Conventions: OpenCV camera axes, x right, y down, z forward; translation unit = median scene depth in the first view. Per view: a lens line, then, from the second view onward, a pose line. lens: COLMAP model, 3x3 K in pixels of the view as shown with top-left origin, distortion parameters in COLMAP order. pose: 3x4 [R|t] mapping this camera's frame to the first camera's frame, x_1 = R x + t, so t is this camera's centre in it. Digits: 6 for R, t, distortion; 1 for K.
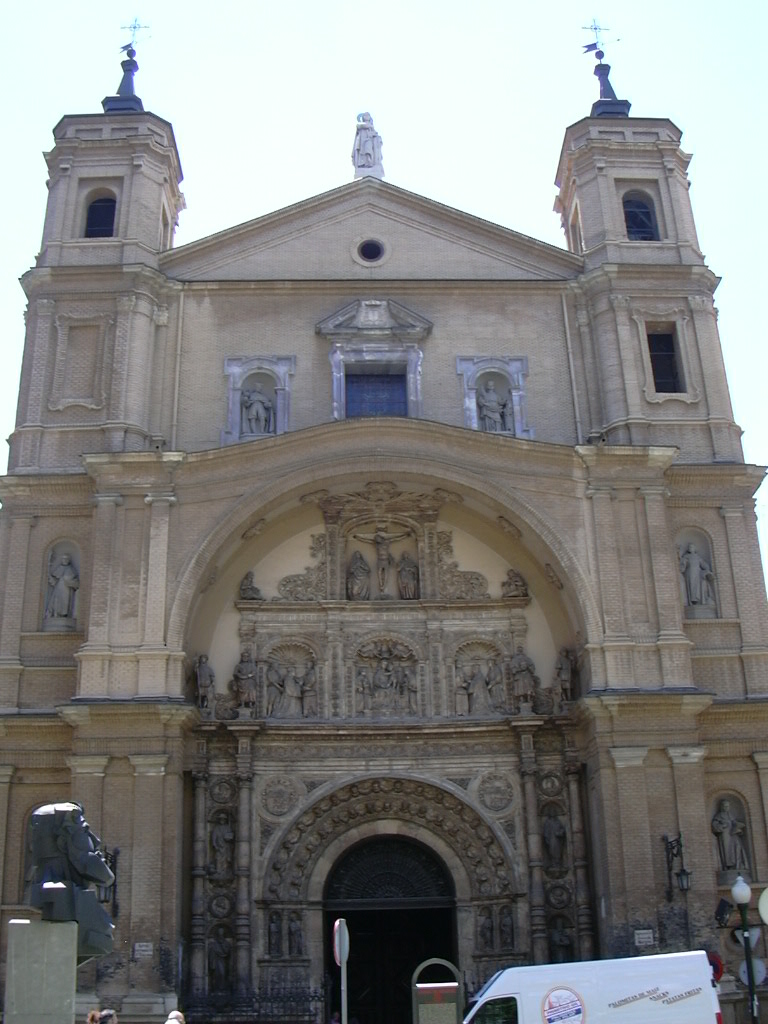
lens RADIAL K [[1126.2, 0, 378.4], [0, 1126.2, 517.4], [0, 0, 1]] dist [-0.159011, 0.000000]
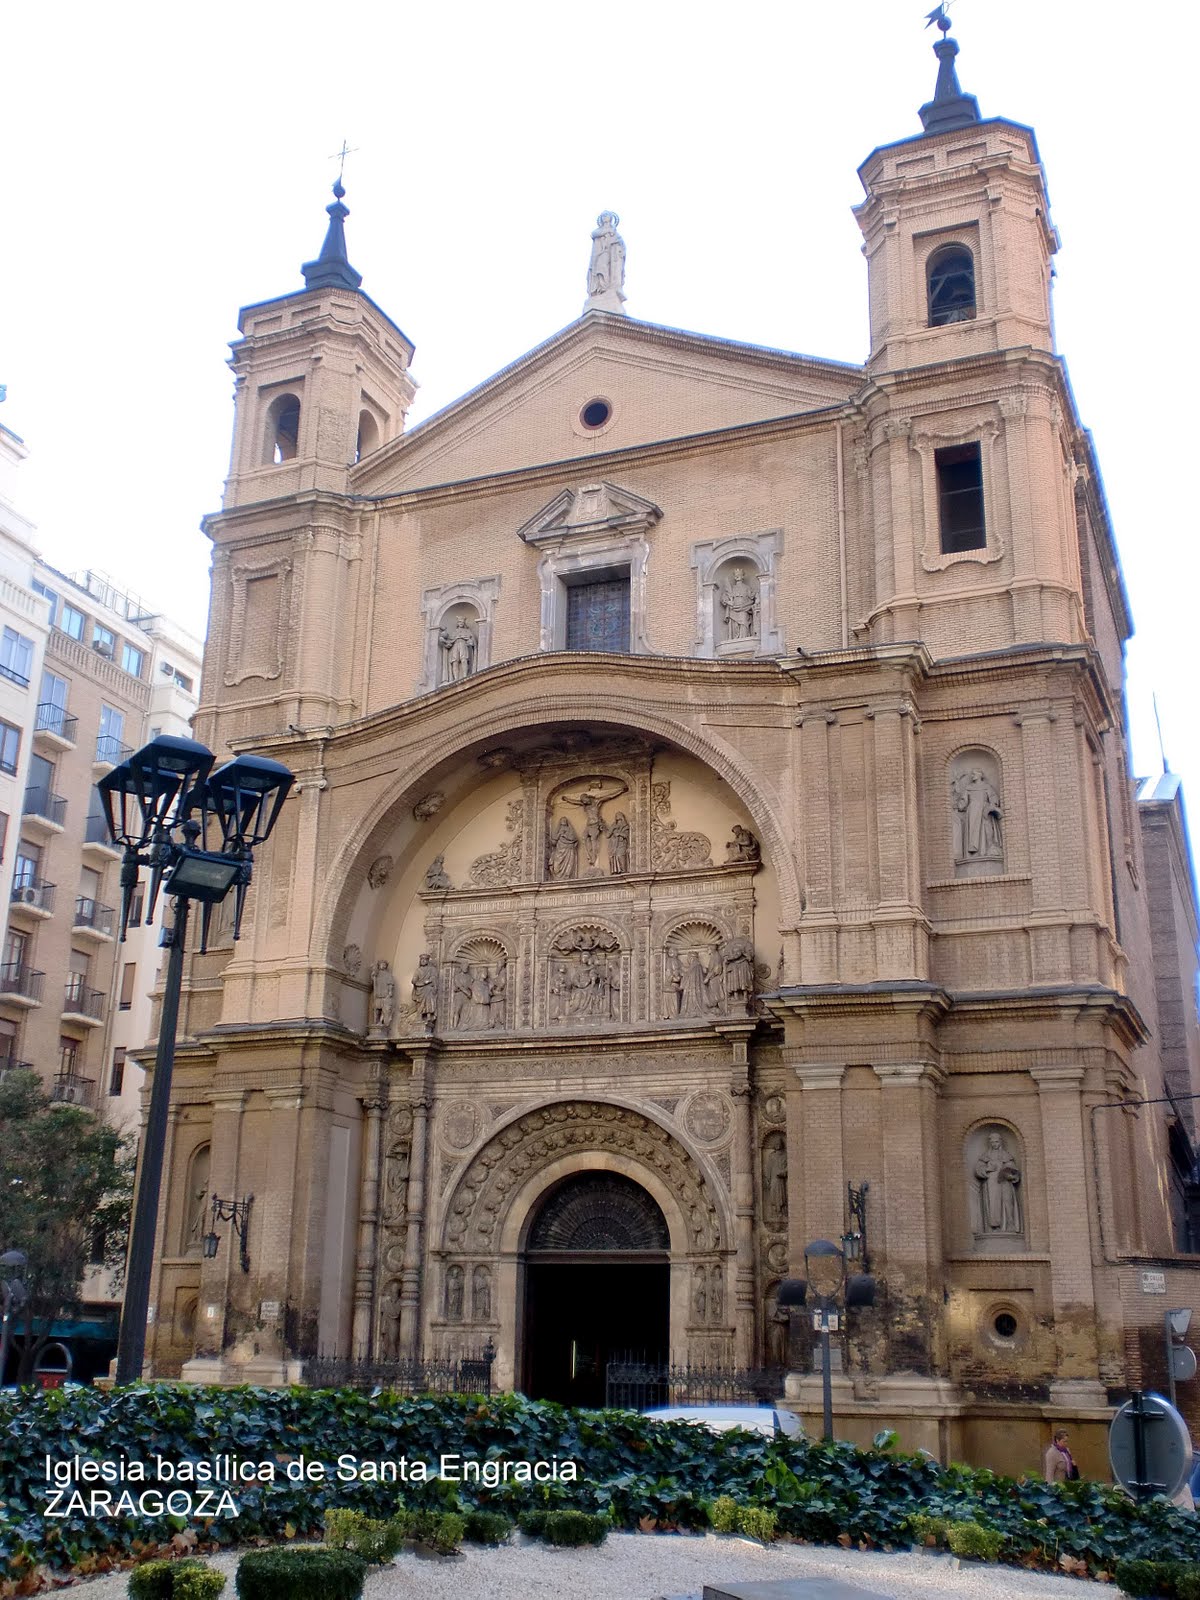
lens RADIAL K [[1588.8, 0, 597.6], [0, 1588.8, 799.7], [0, 0, 1]] dist [0.008108, 0.000000]
pose [[0.912047, -0.090442, -0.399988, 0.477072], [0.123423, 0.990692, 0.057420, -0.045964], [0.391071, -0.101738, 0.914720, -0.030120]]
